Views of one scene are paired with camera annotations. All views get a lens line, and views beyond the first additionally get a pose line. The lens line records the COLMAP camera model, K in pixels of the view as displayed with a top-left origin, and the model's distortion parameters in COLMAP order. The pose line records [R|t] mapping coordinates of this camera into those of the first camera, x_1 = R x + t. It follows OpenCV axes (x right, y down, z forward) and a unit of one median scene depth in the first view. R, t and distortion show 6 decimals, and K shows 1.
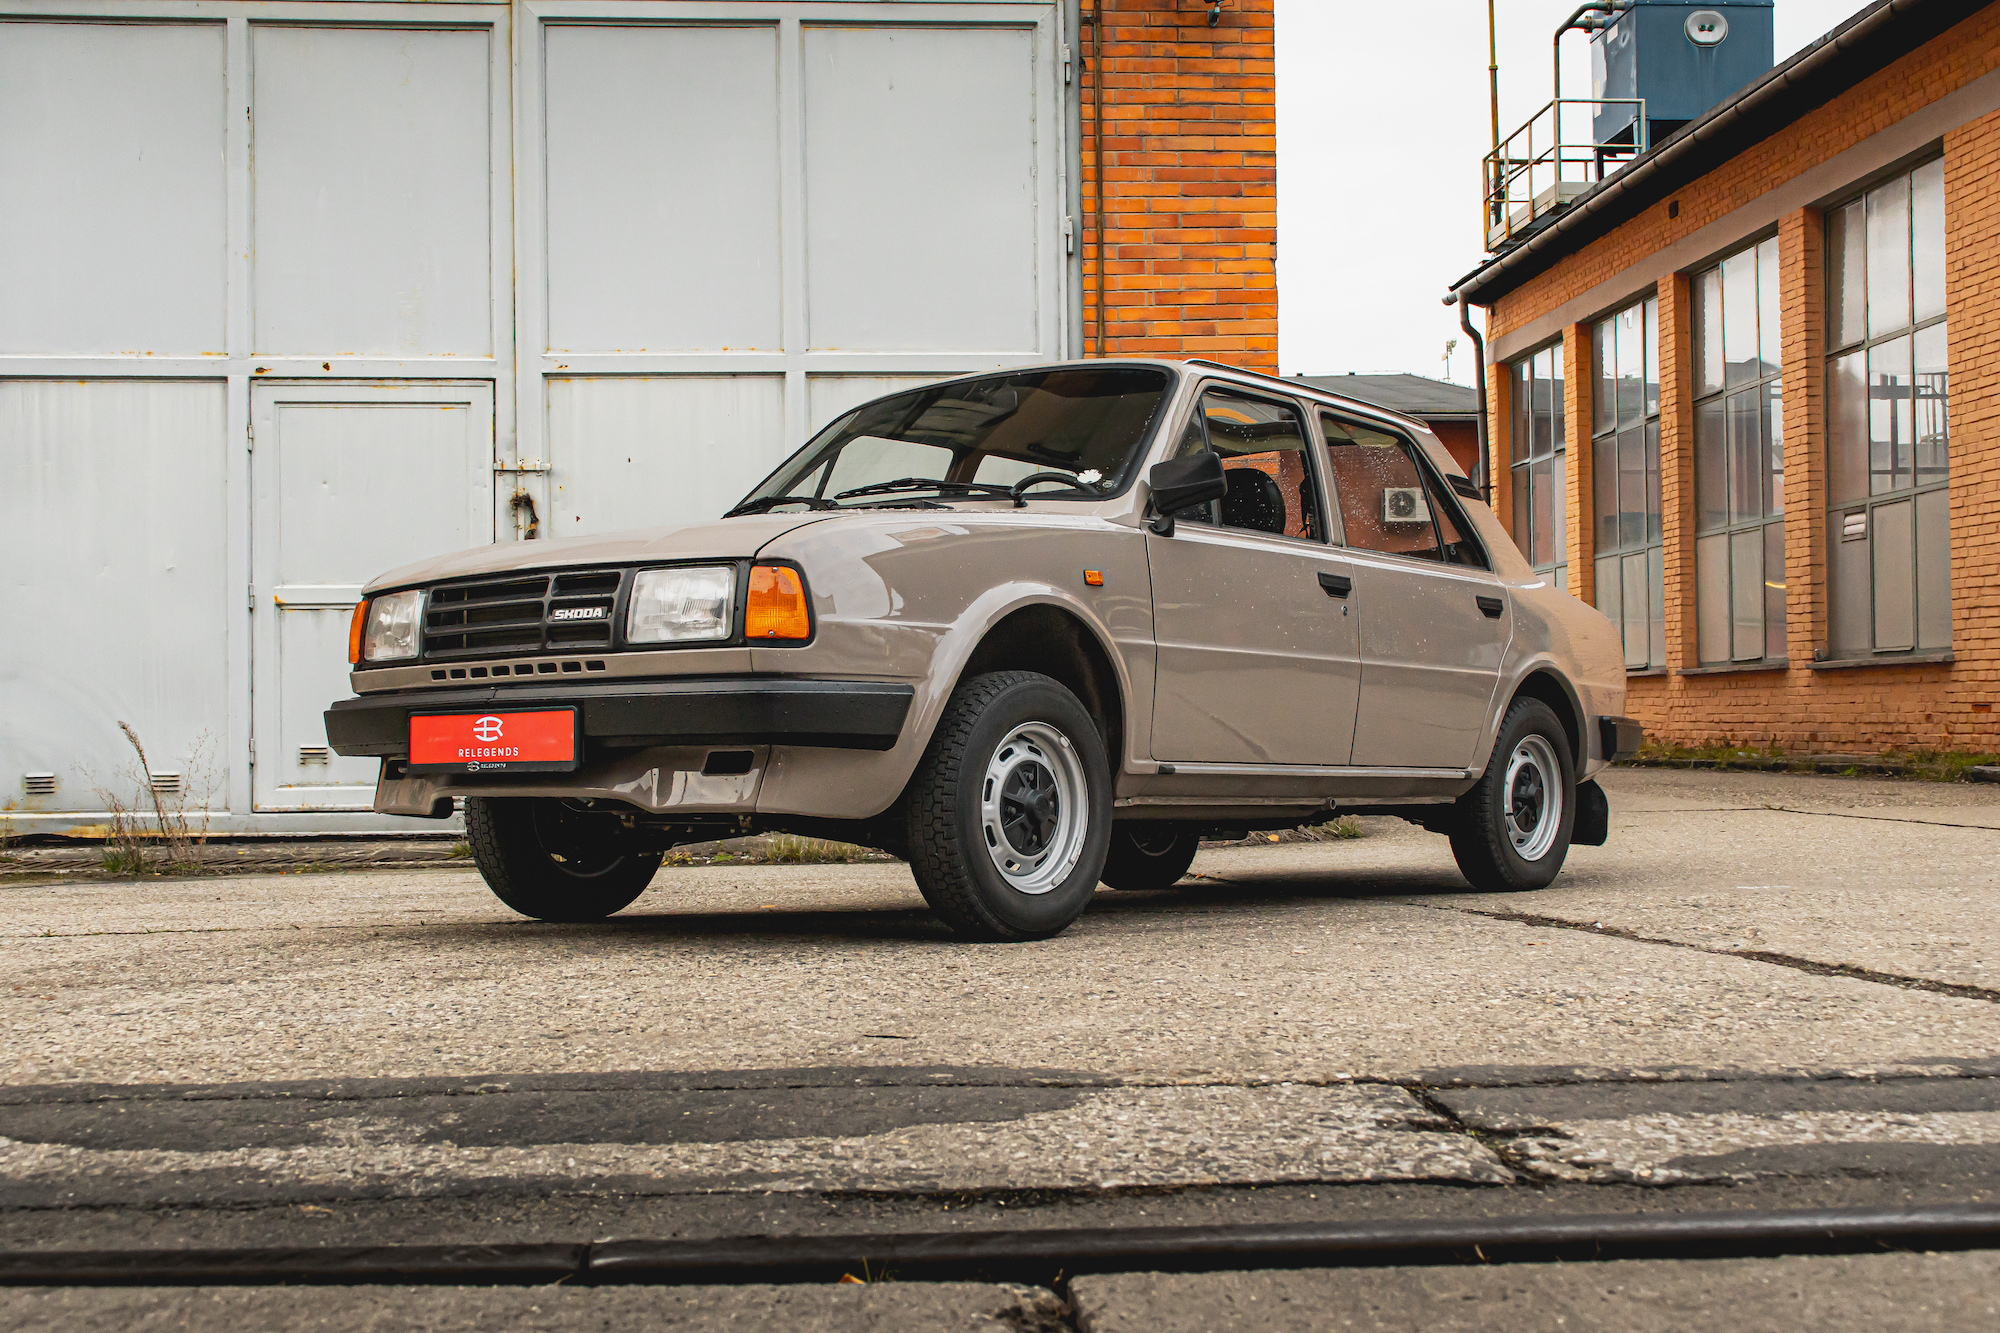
lens RADIAL K [[2451.8, 0, 1000.0], [0, 2451.8, 666.5], [0, 0, 1]] dist [-0.009349, -0.016075]
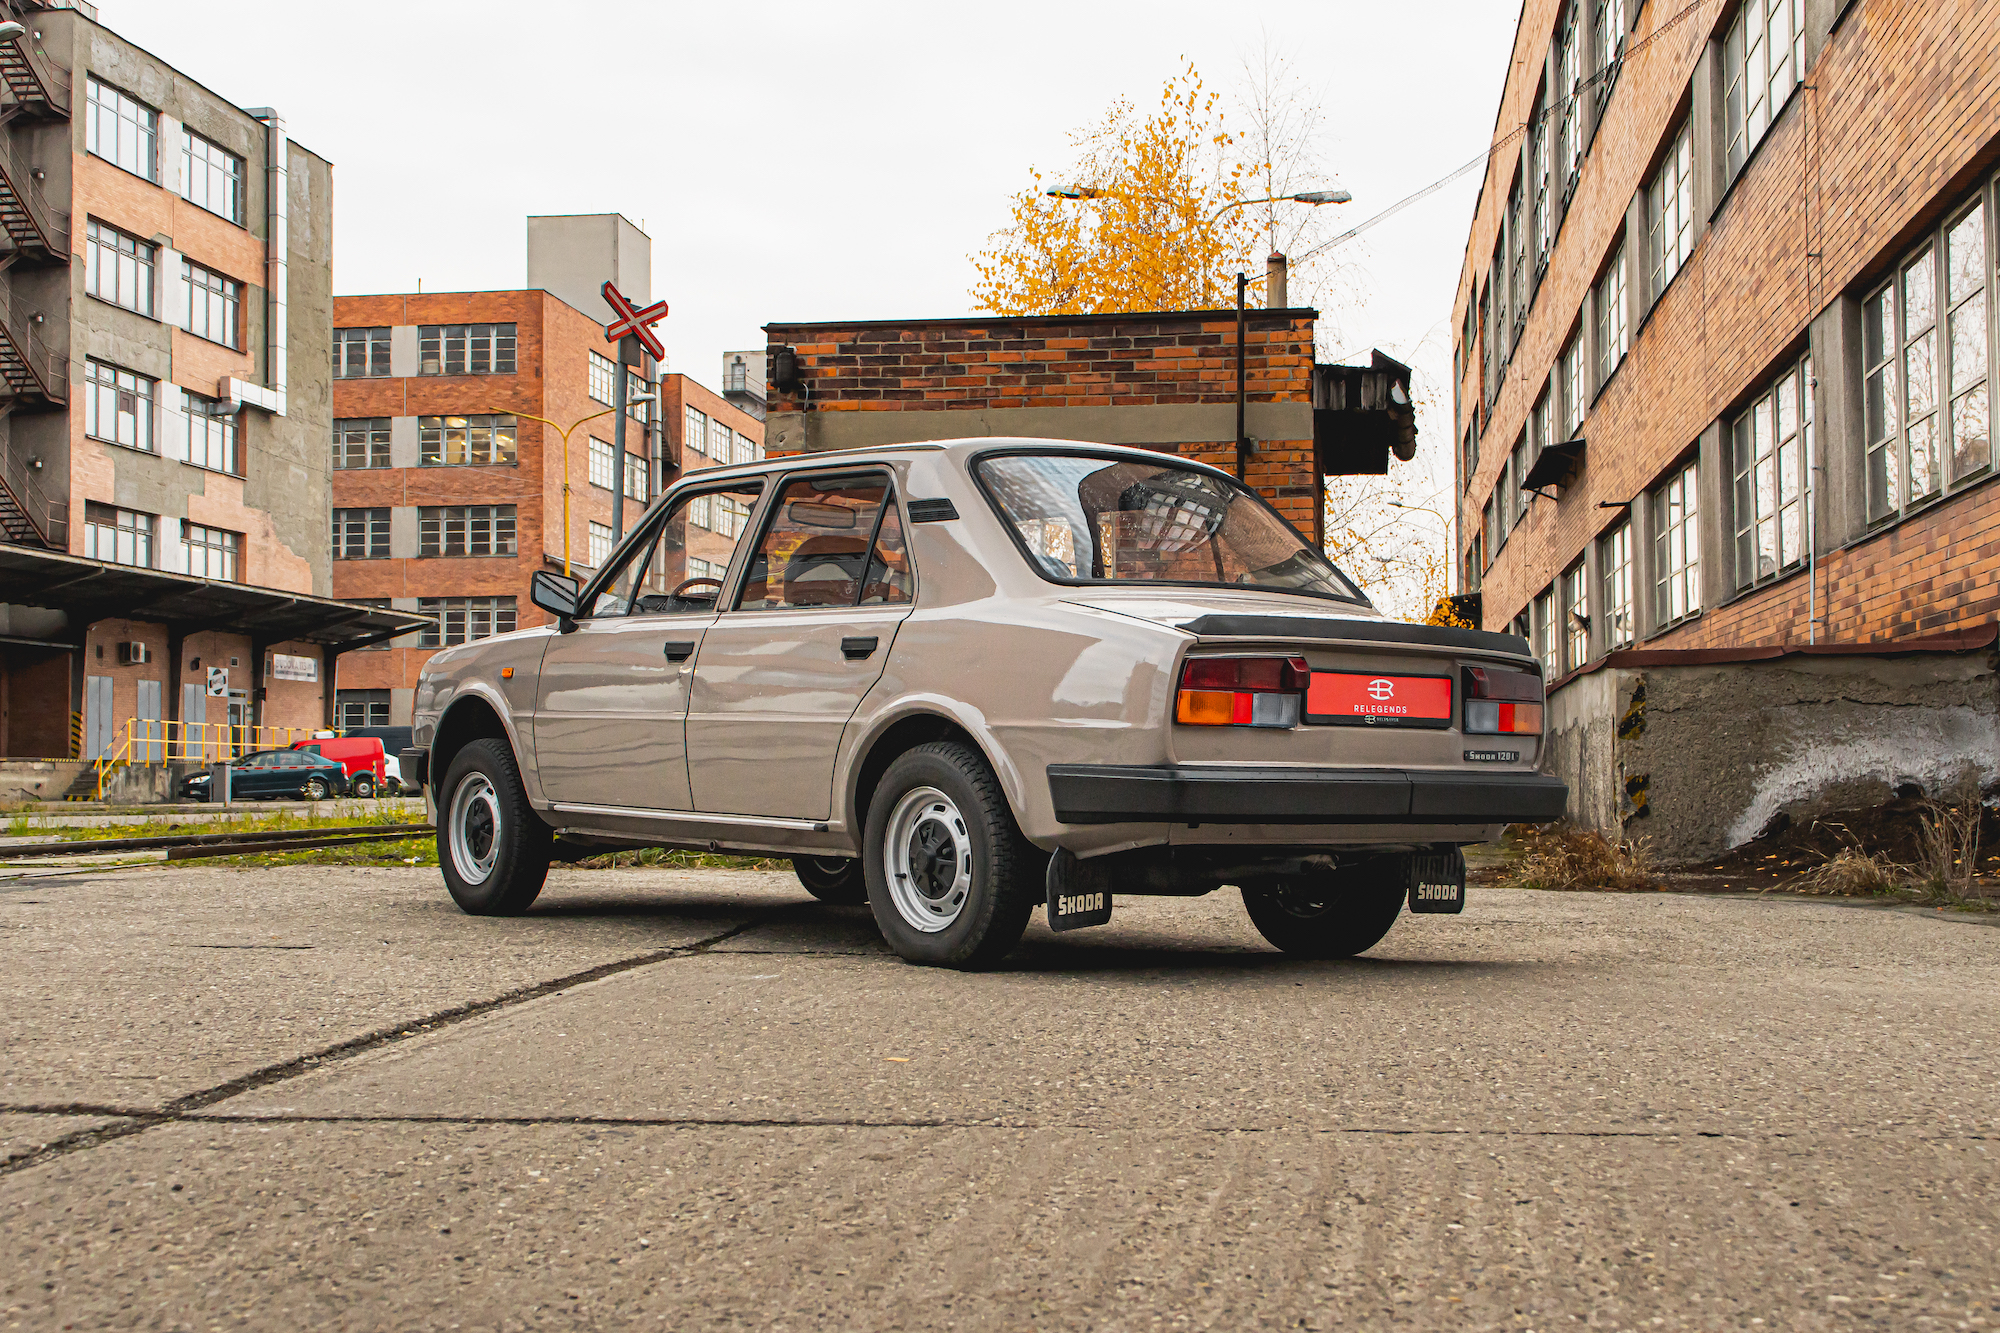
lens RADIAL K [[2539.7, 0, 1041.1], [0, 2539.7, 658.0], [0, 0, 1]] dist [0.001445, -0.004919]
pose [[-0.213660, -0.029443, -0.976464, 0.691969], [0.036138, 0.998623, -0.038018, 0.012109], [0.976240, -0.043410, -0.212302, 0.784698]]
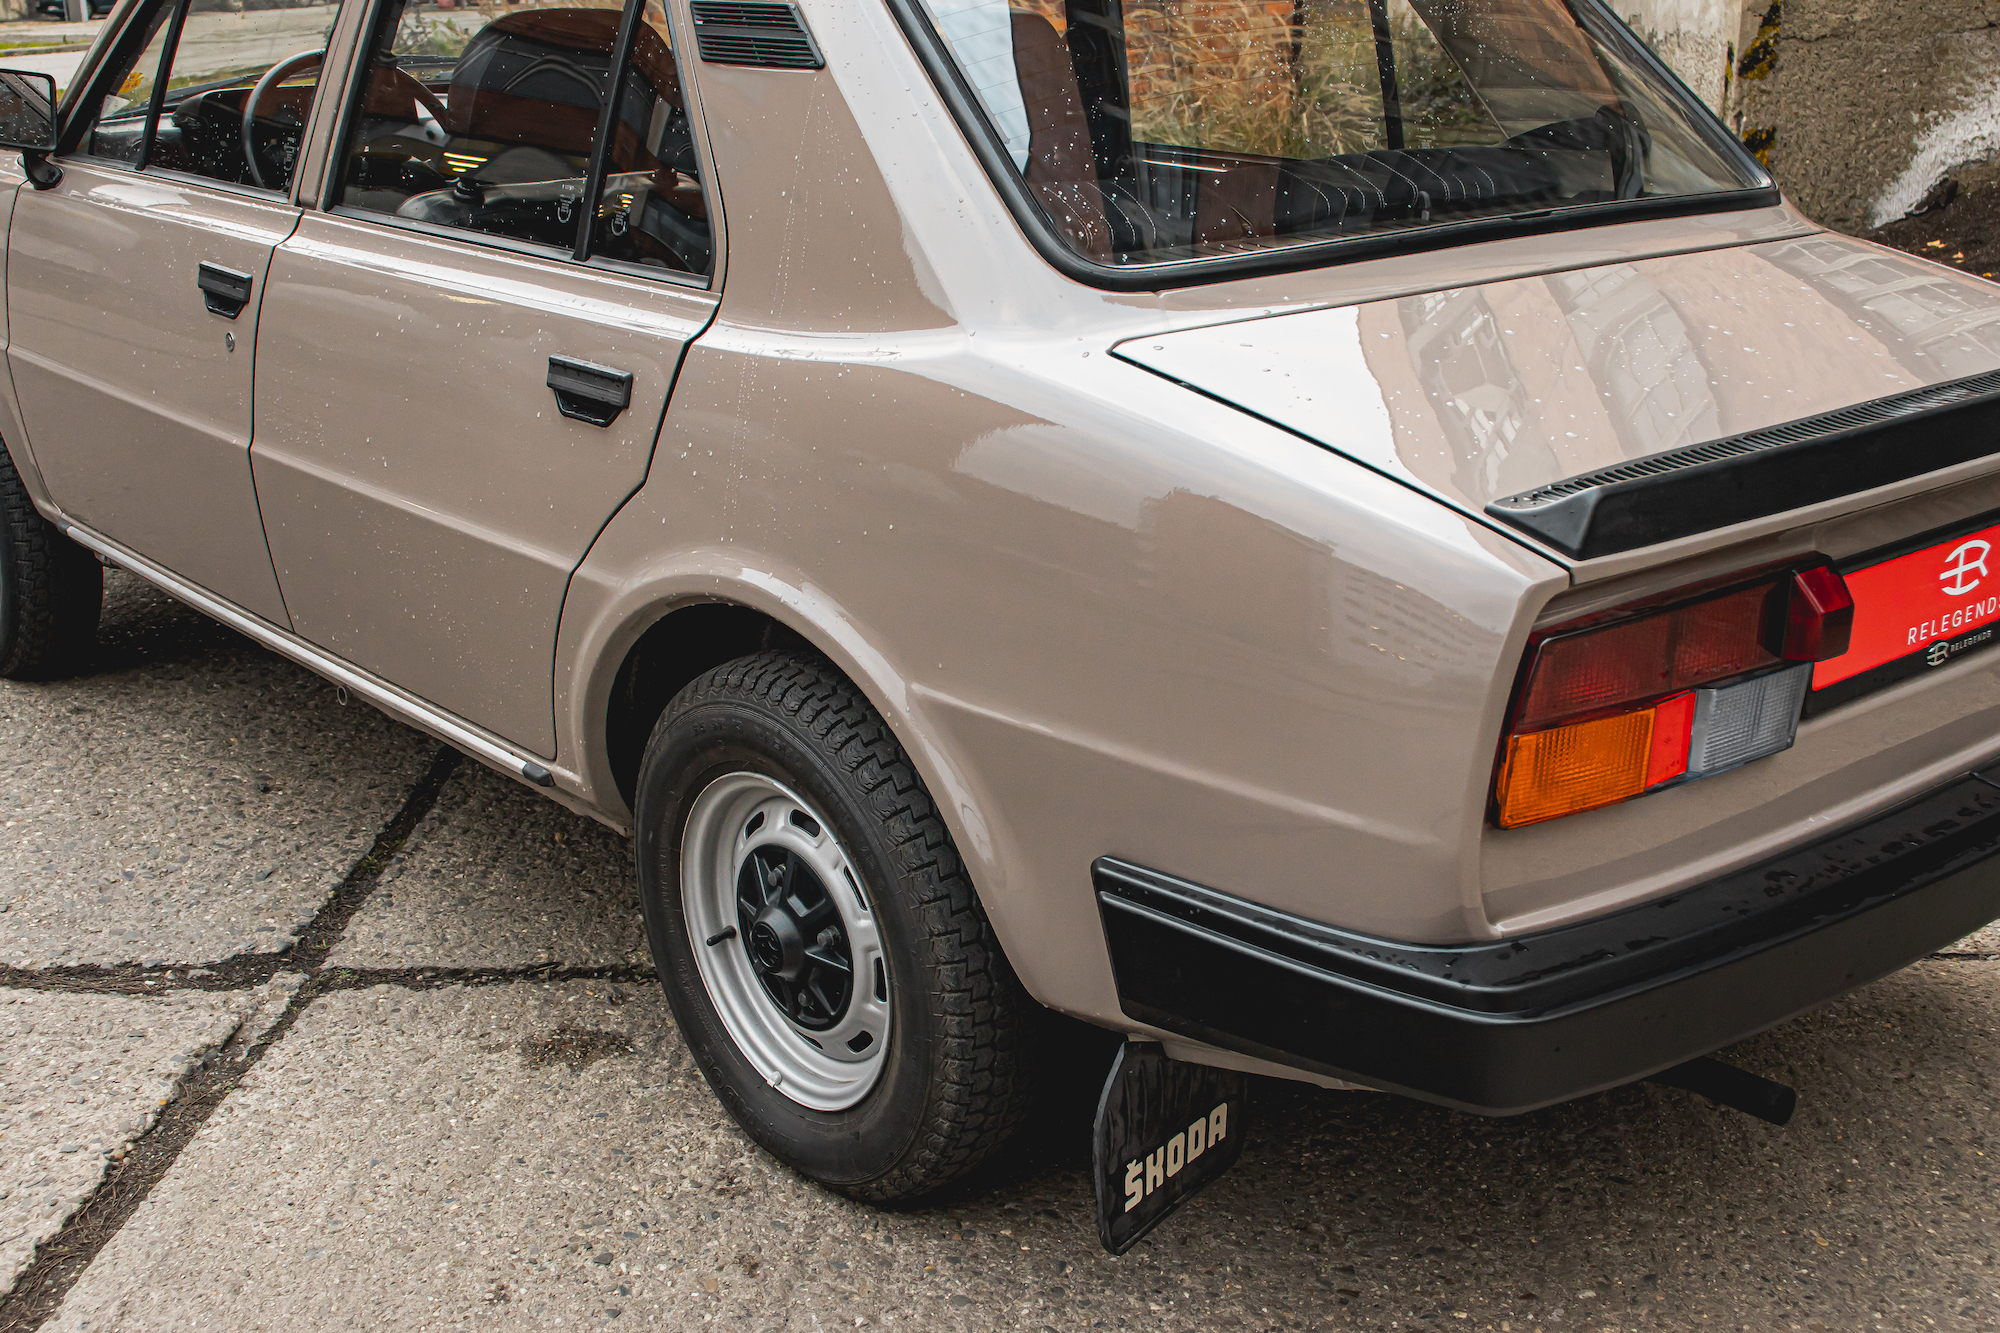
lens RADIAL K [[2359.2, 0, 1000.0], [0, 2359.2, 666.5], [0, 0, 1]] dist [-0.009929, 0.005345]
pose [[-0.184277, 0.307380, -0.933574, 0.328920], [0.051305, 0.951554, 0.303173, -0.055036], [0.981534, 0.007970, -0.191120, 0.697547]]
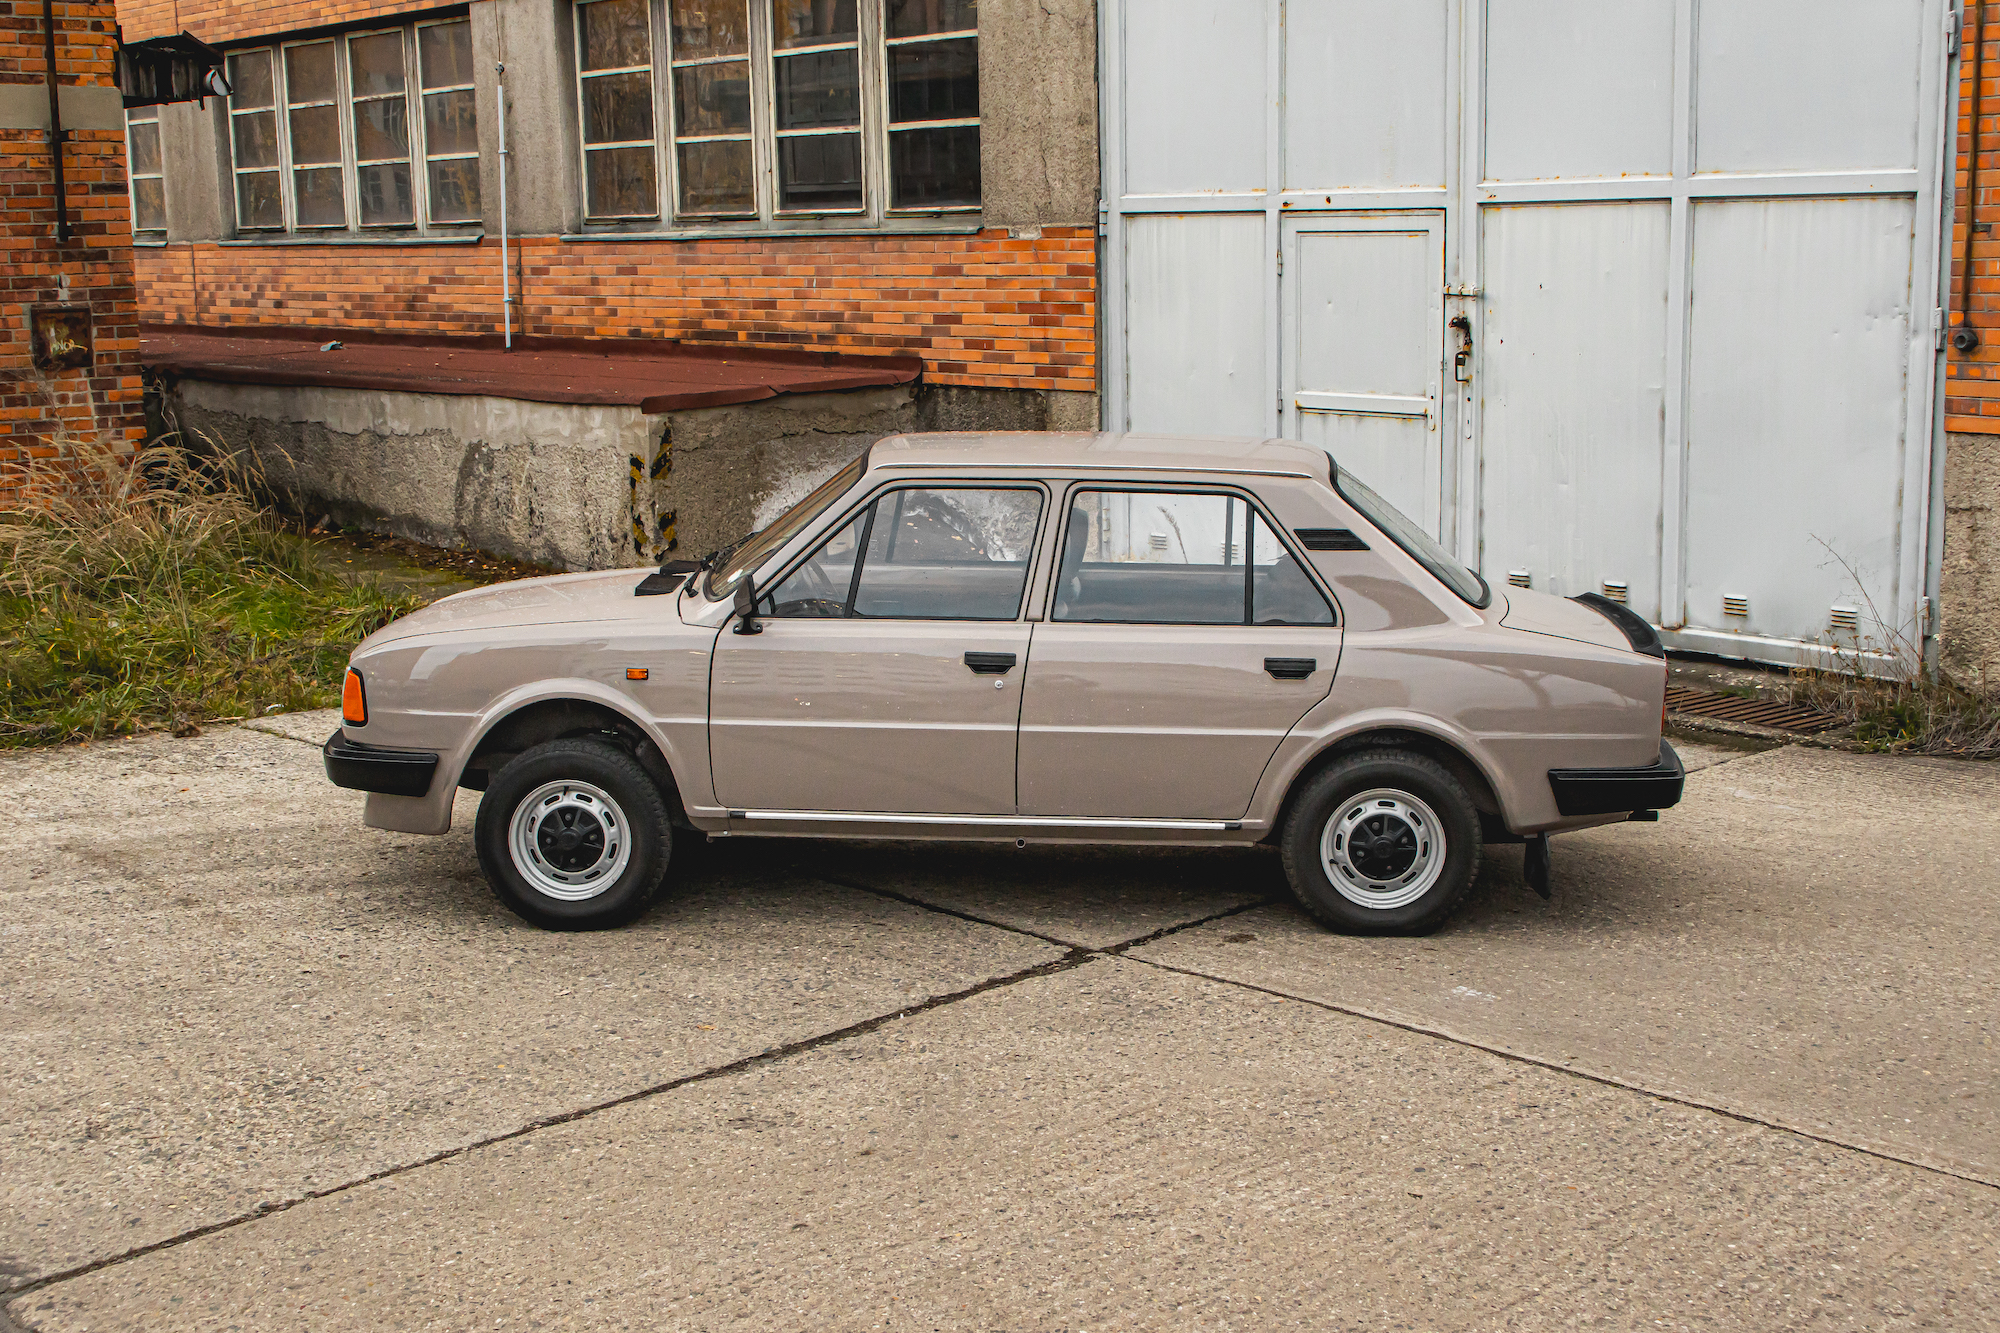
lens RADIAL K [[2539.7, 0, 1041.1], [0, 2539.7, 658.0], [0, 0, 1]] dist [0.001445, -0.004919]
pose [[0.590199, 0.142103, -0.794652, 0.607940], [0.029597, 0.979913, 0.197215, -0.149461], [0.806715, -0.139915, 0.574138, 0.185059]]
